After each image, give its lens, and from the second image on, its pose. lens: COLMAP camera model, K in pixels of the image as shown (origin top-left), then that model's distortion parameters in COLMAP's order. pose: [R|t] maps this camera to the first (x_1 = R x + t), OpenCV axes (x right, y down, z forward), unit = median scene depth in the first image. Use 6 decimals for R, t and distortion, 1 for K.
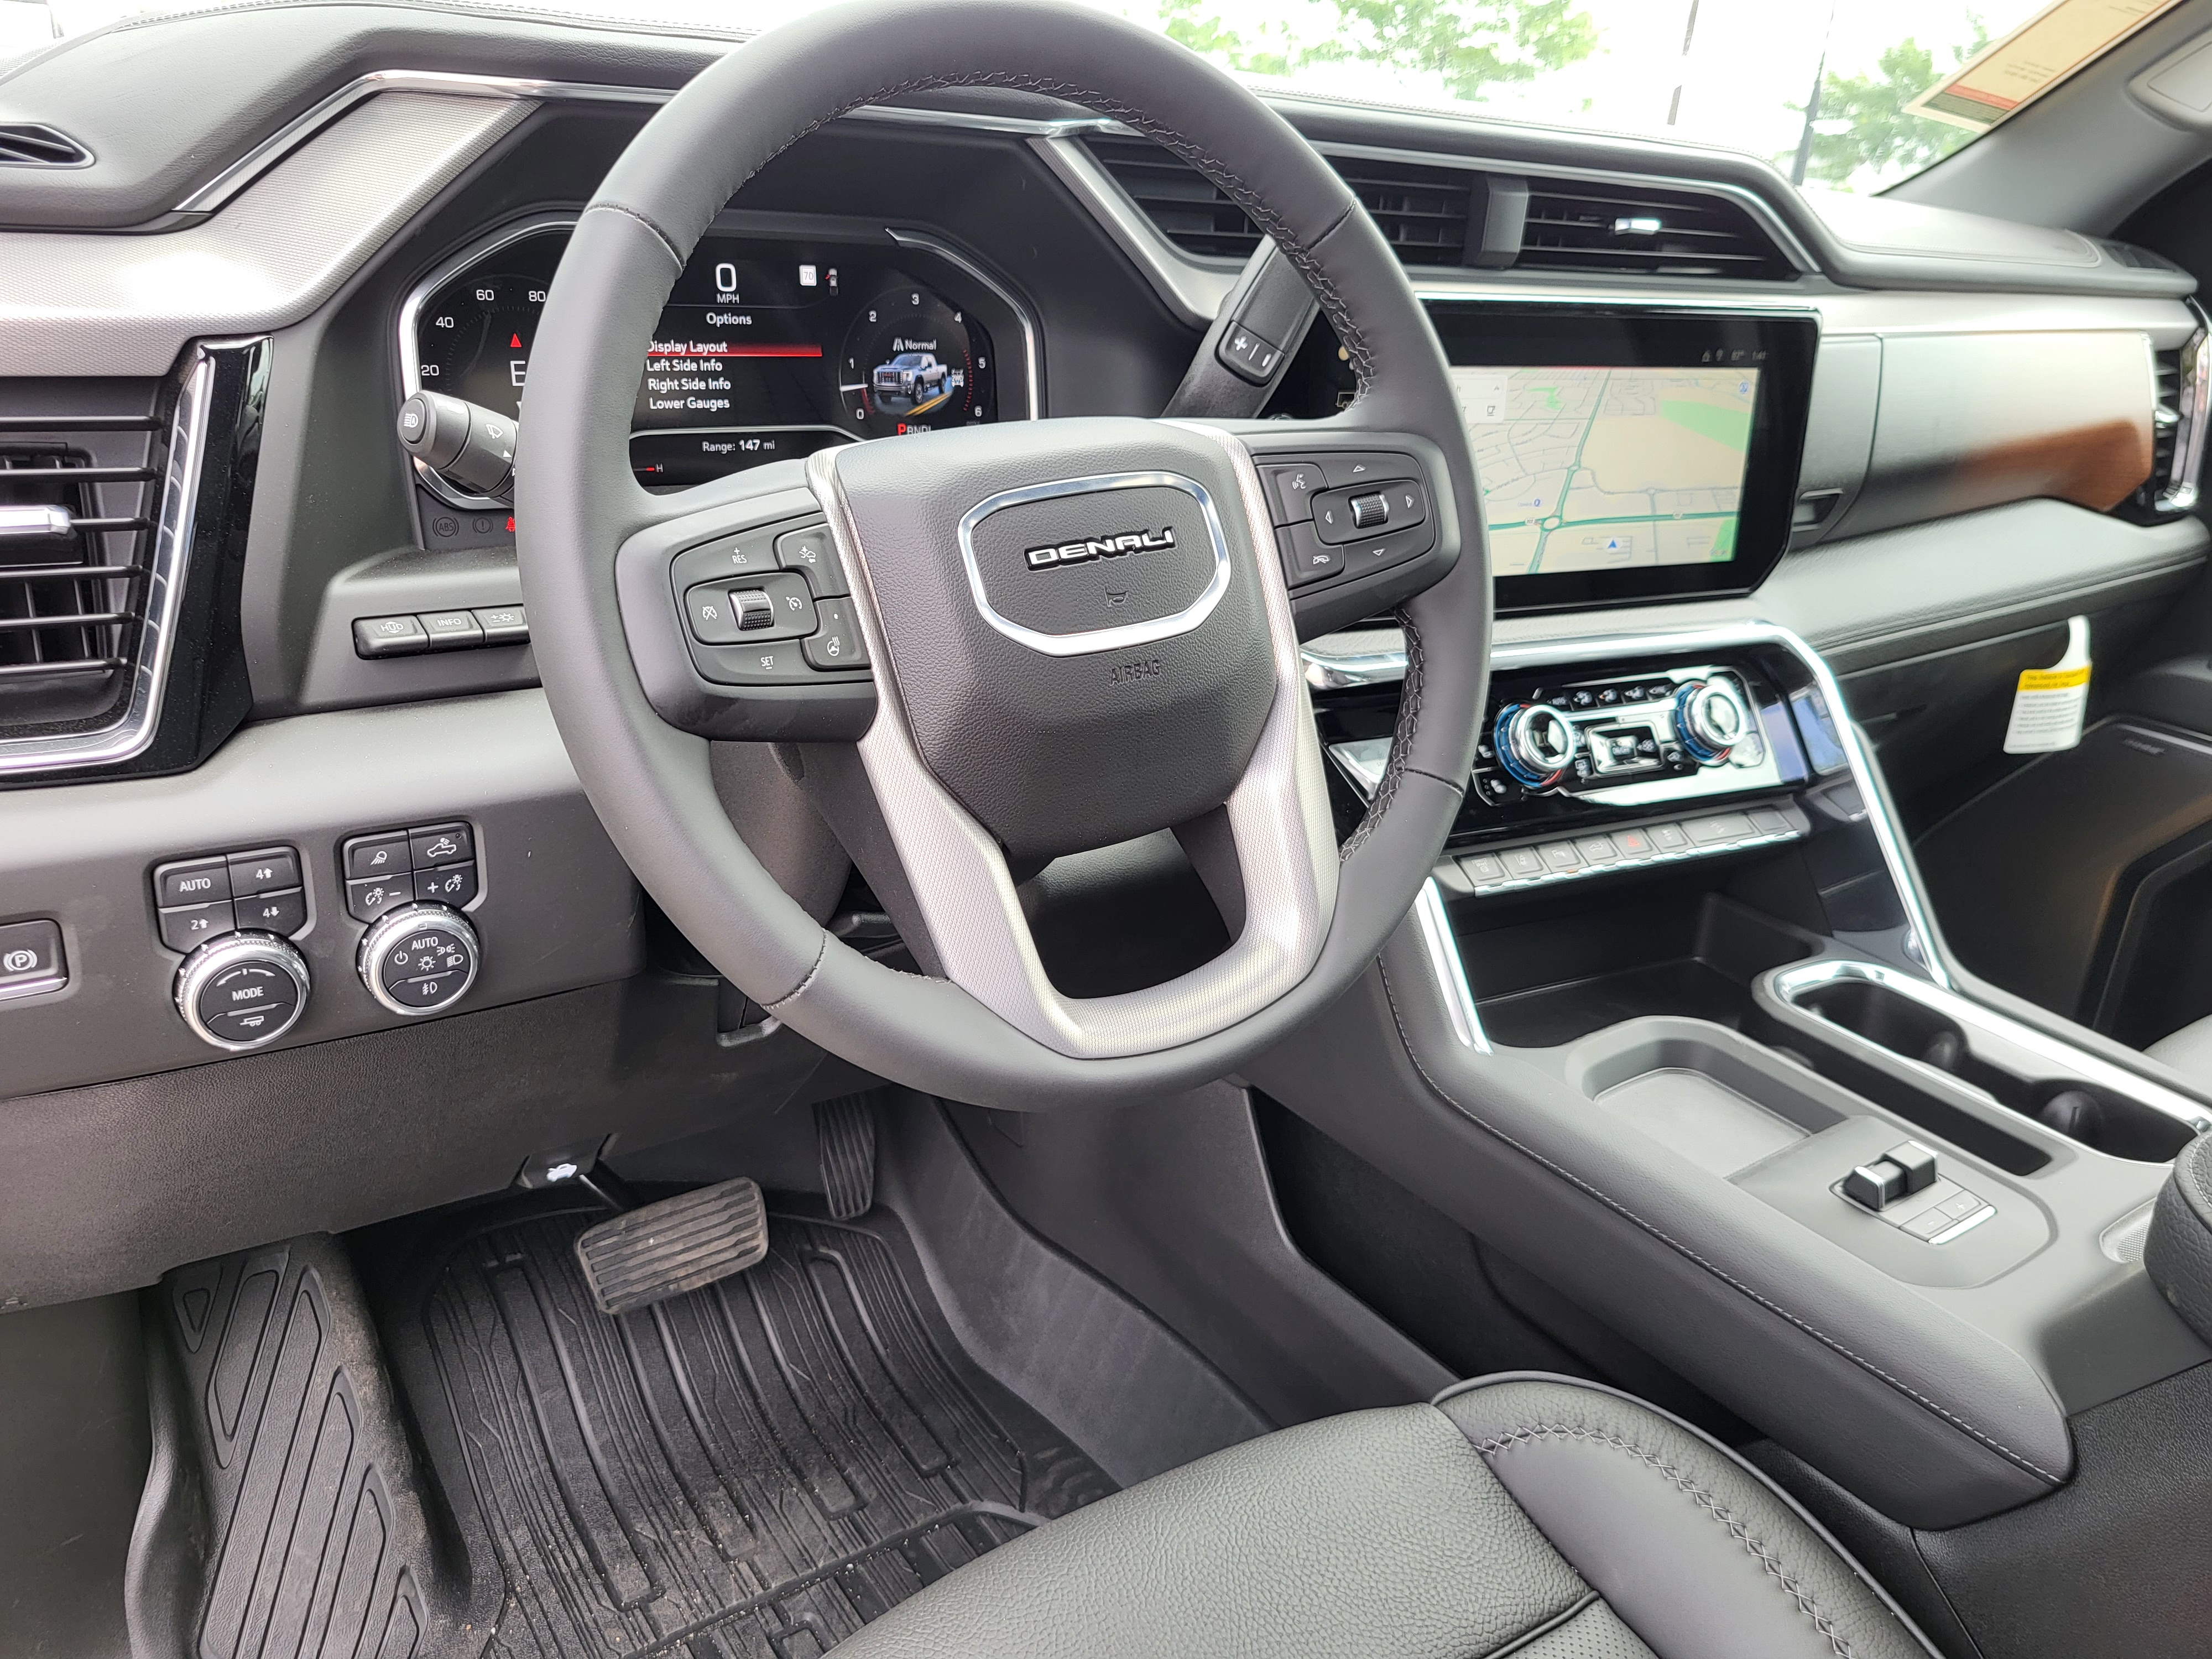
lens RADIAL K [[1680.8, 0, 1087.4], [0, 1680.8, 837.3], [0, 0, 1]] dist [0.026870, -0.004663]
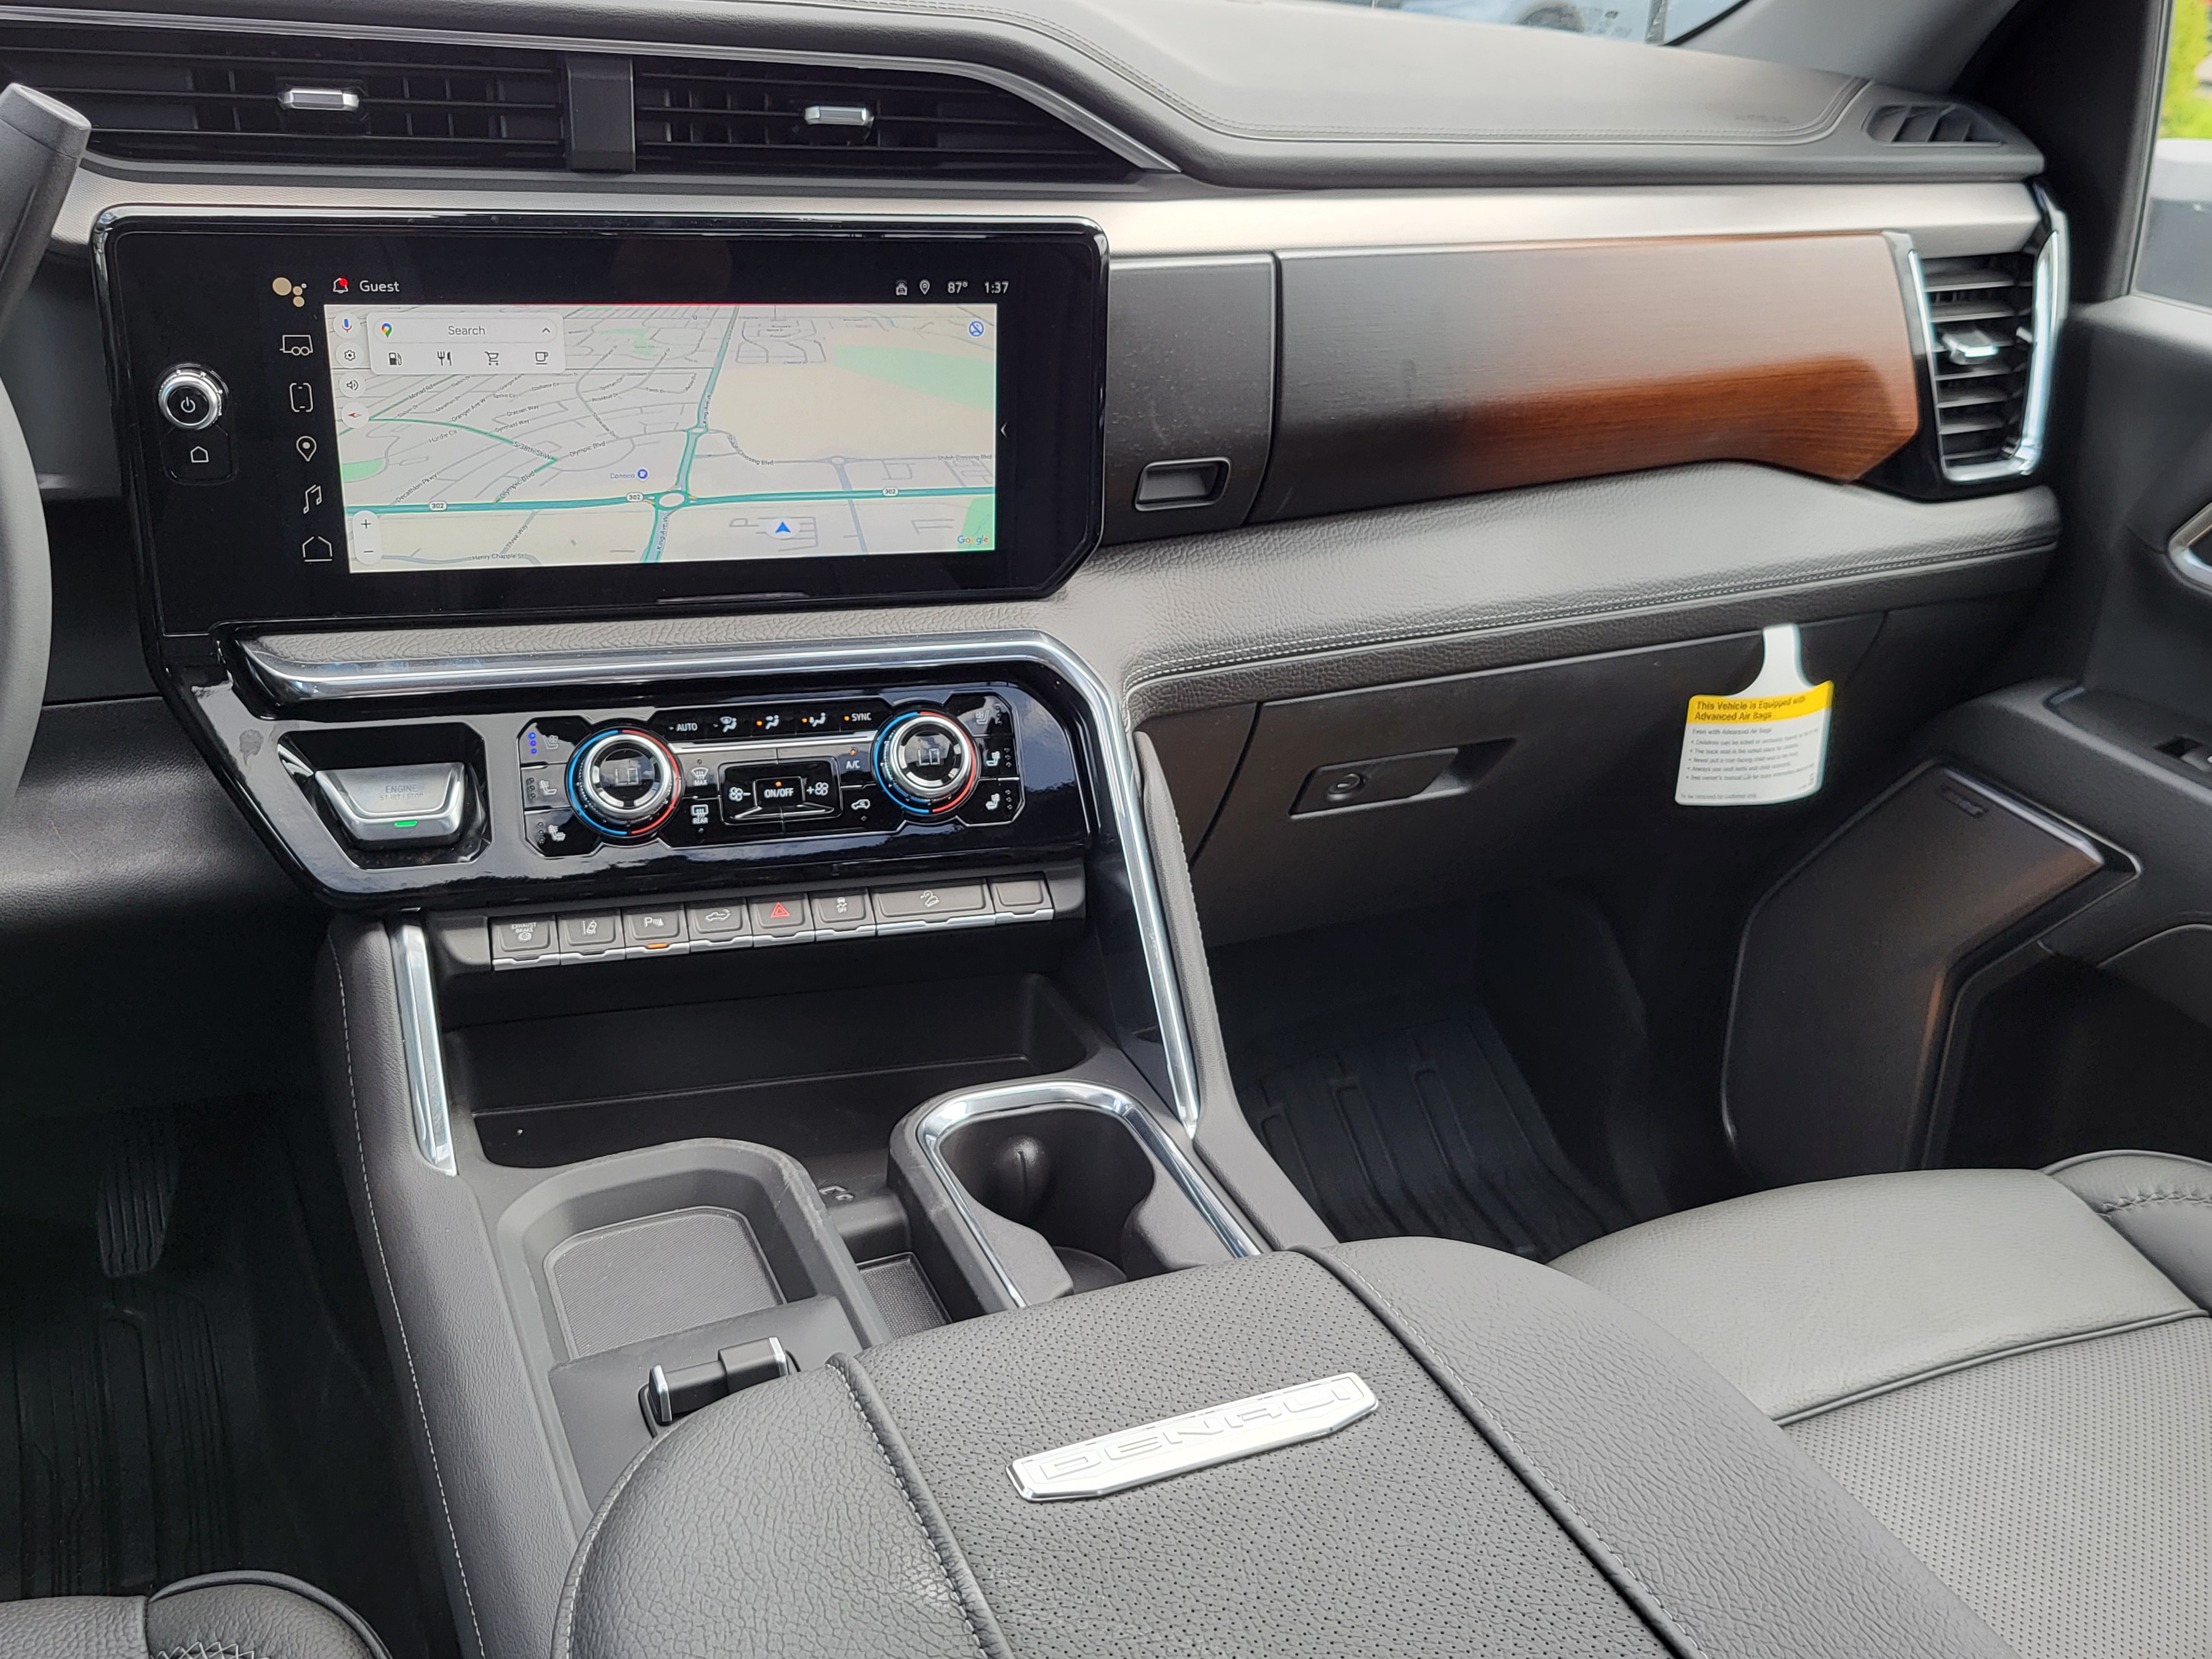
lens RADIAL K [[2149.1, 0, 1126.6], [0, 2149.1, 834.6], [0, 0, 1]] dist [0.025150, 0.000000]
pose [[0.982530, 0.066442, -0.173841, 0.789009], [-0.060762, 0.997436, 0.037800, -0.096857], [0.175907, -0.026576, 0.984048, 0.057676]]
